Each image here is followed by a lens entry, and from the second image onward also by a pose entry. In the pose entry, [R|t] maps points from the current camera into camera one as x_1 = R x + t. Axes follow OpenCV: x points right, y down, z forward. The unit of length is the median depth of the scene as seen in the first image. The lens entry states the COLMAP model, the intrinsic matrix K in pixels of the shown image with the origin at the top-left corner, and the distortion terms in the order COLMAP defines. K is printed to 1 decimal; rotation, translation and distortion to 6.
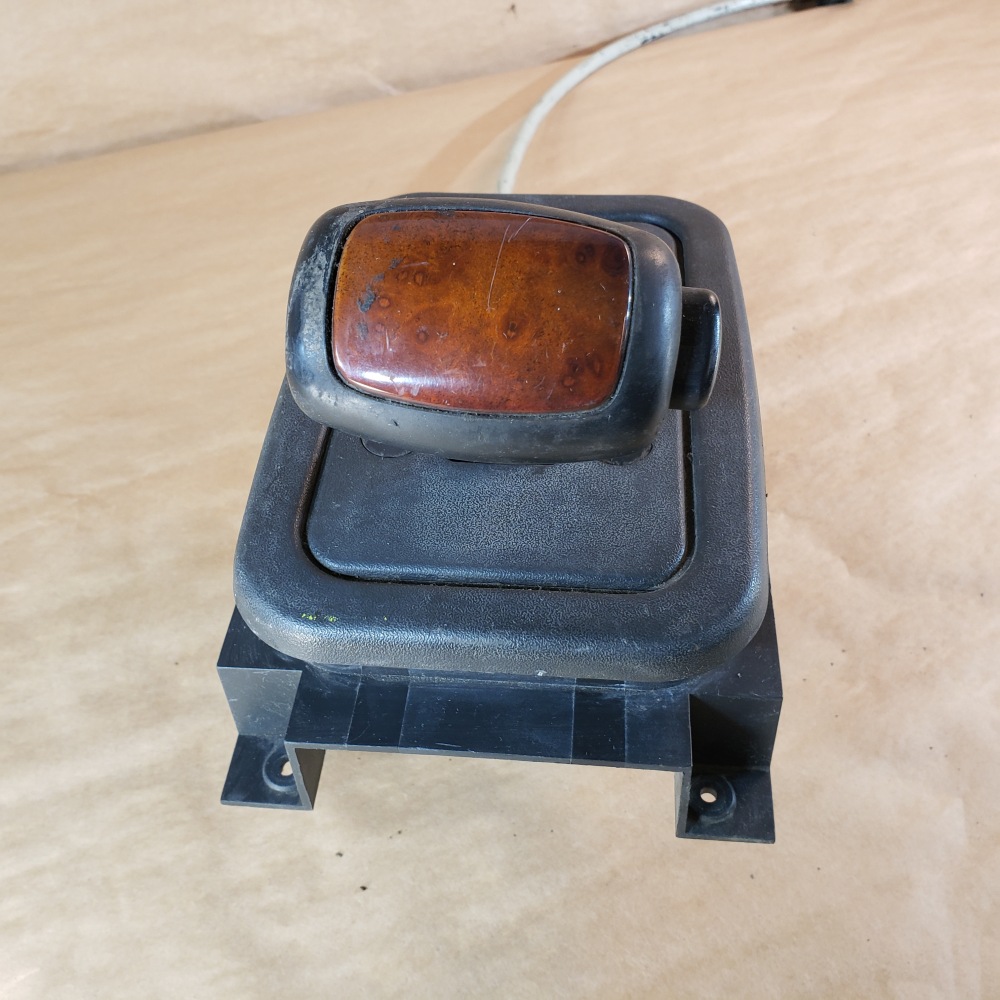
lens RADIAL K [[1052.7, 0, 529.1], [0, 1052.7, 464.7], [0, 0, 1]] dist [-0.008231, 0.000000]
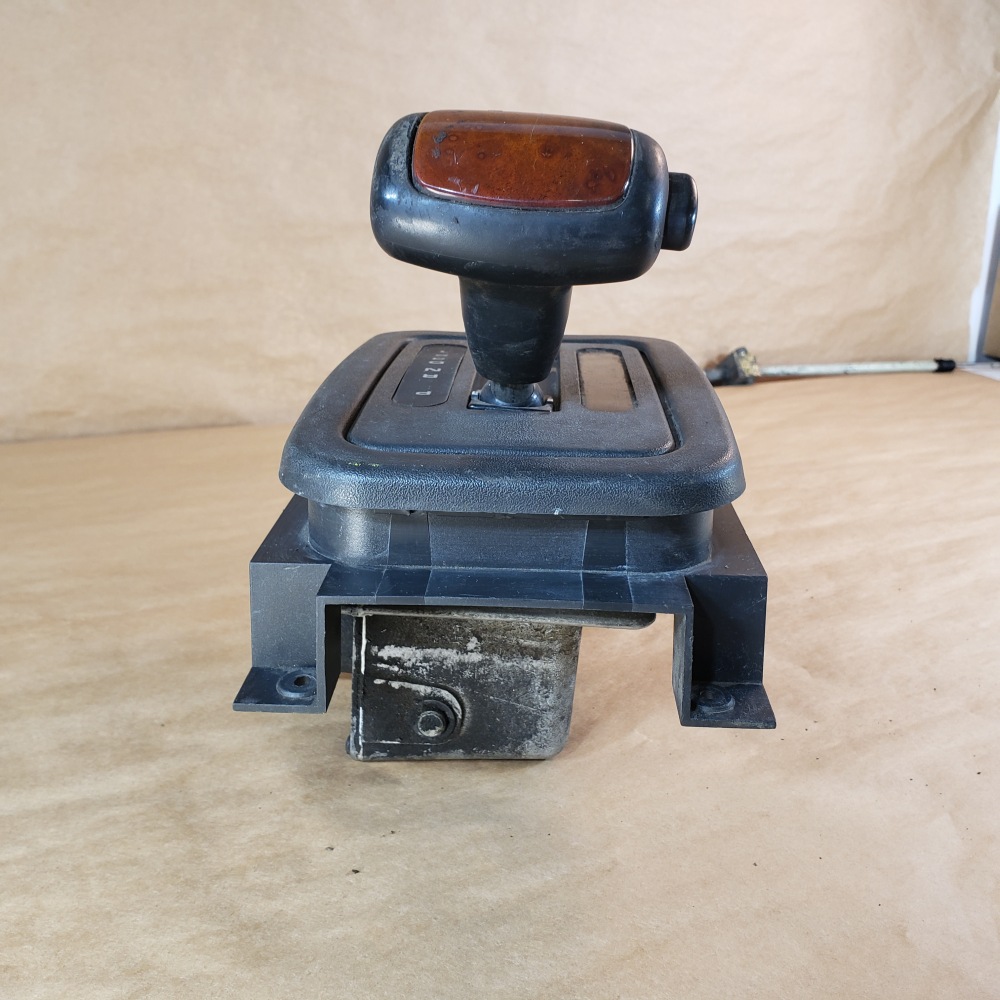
lens RADIAL K [[1052.7, 0, 536.9], [0, 1052.7, 522.3], [0, 0, 1]] dist [-0.008231, 0.000000]
pose [[0.996684, 0.023831, 0.077797, -0.074464], [0.012952, 0.897482, -0.440860, 0.532282], [-0.080327, 0.440406, 0.894198, -0.002363]]
